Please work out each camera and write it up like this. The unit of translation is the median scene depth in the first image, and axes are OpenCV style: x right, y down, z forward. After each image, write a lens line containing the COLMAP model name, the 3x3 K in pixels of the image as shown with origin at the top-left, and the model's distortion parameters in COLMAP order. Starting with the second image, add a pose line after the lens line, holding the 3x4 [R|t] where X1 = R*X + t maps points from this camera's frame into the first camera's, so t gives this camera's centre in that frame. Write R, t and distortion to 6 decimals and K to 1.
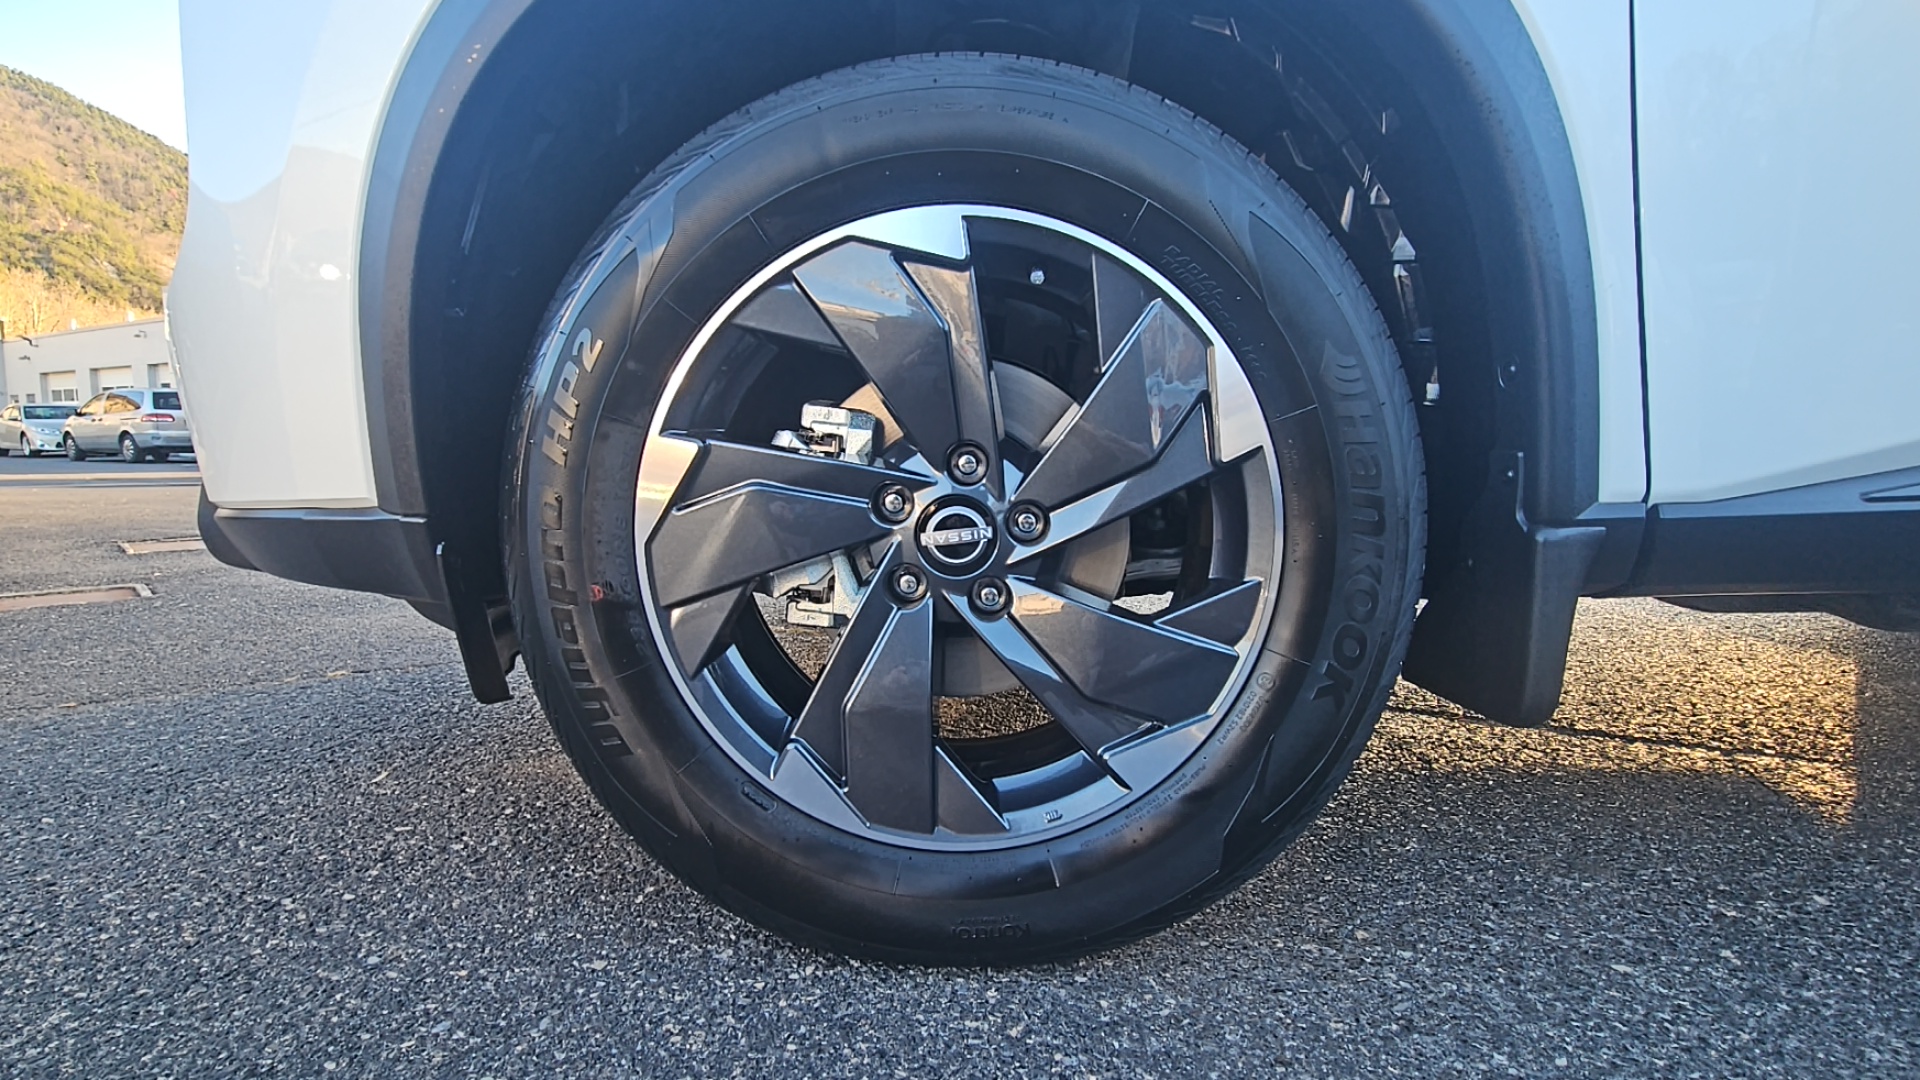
lens RADIAL K [[847.0, 0, 959.1], [0, 847.0, 547.9], [0, 0, 1]] dist [0.010781, -0.008054]
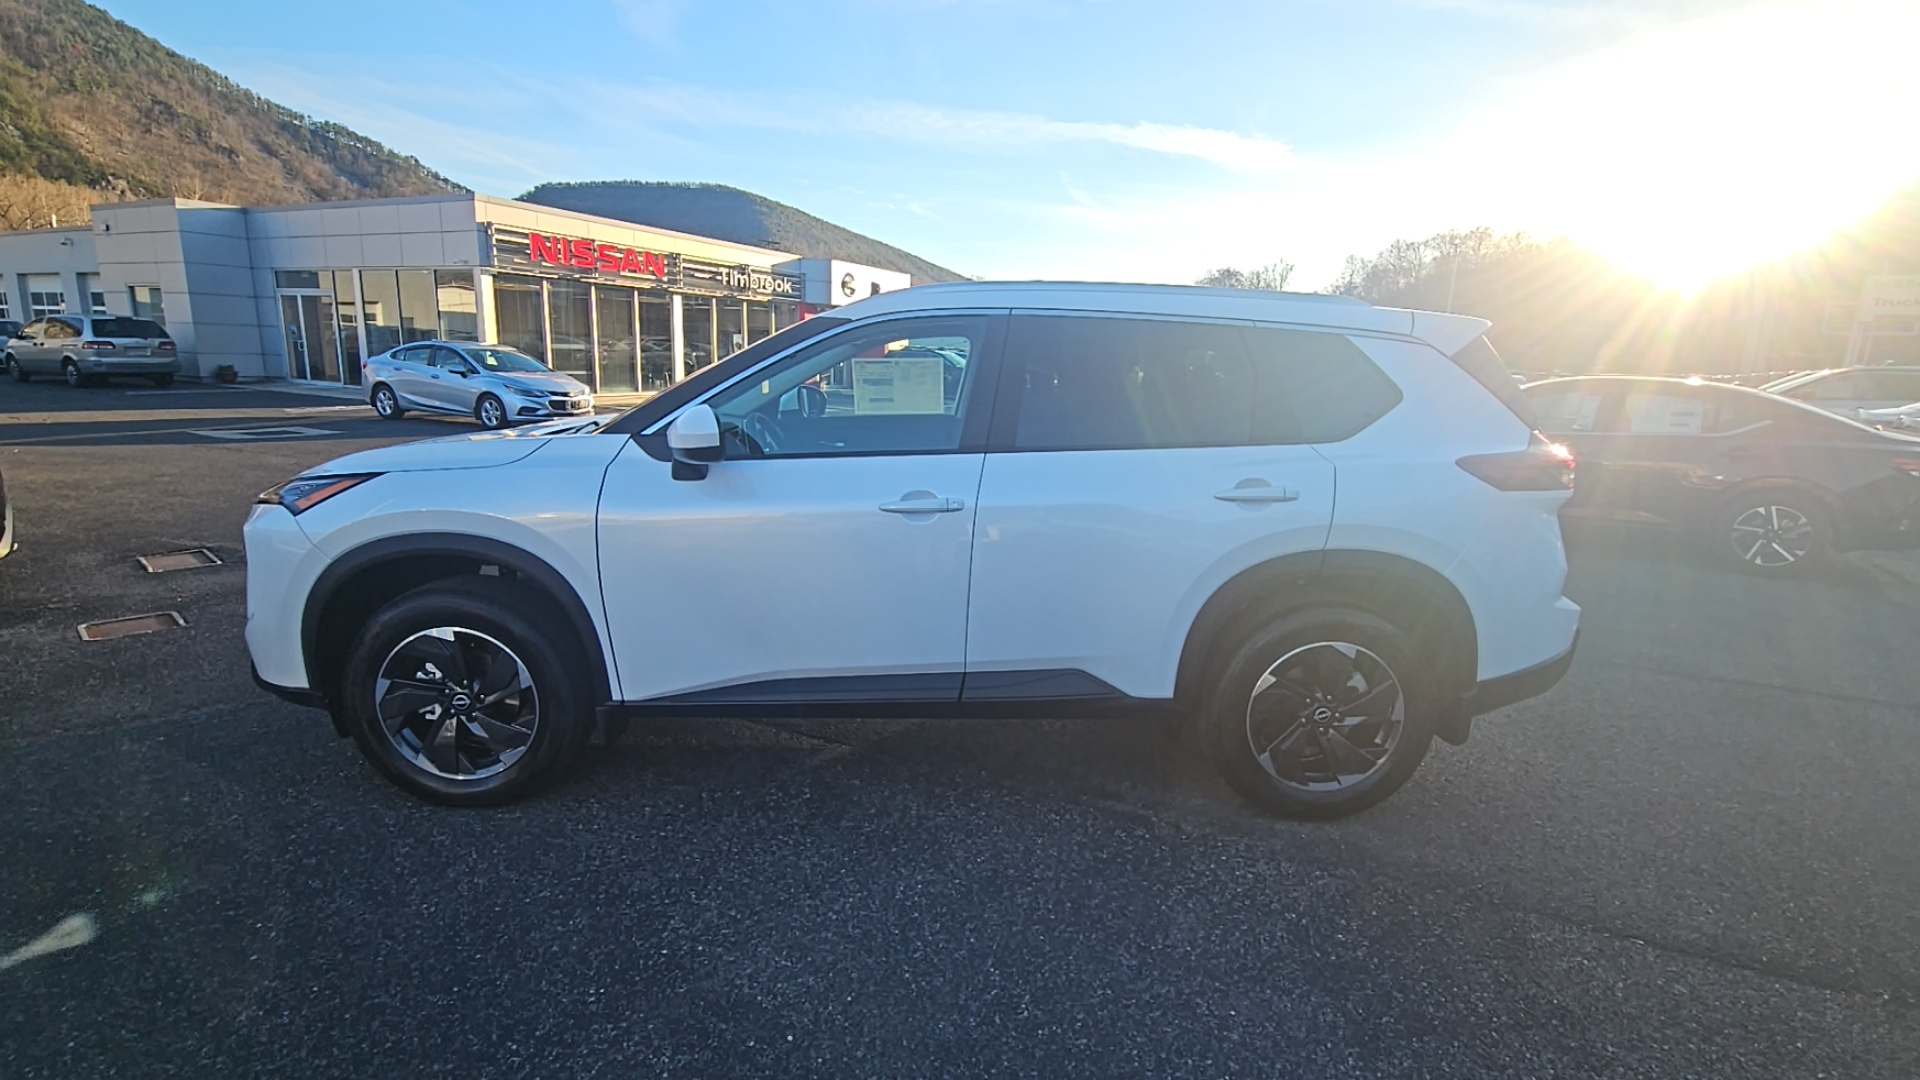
lens RADIAL K [[840.1, 0, 957.1], [0, 840.1, 554.2], [0, 0, 1]] dist [0.015616, -0.013010]
pose [[0.998598, 0.027318, 0.045333, 0.073898], [-0.032036, 0.993760, 0.106843, -0.041812], [-0.042131, -0.108146, 0.993242, -0.102668]]
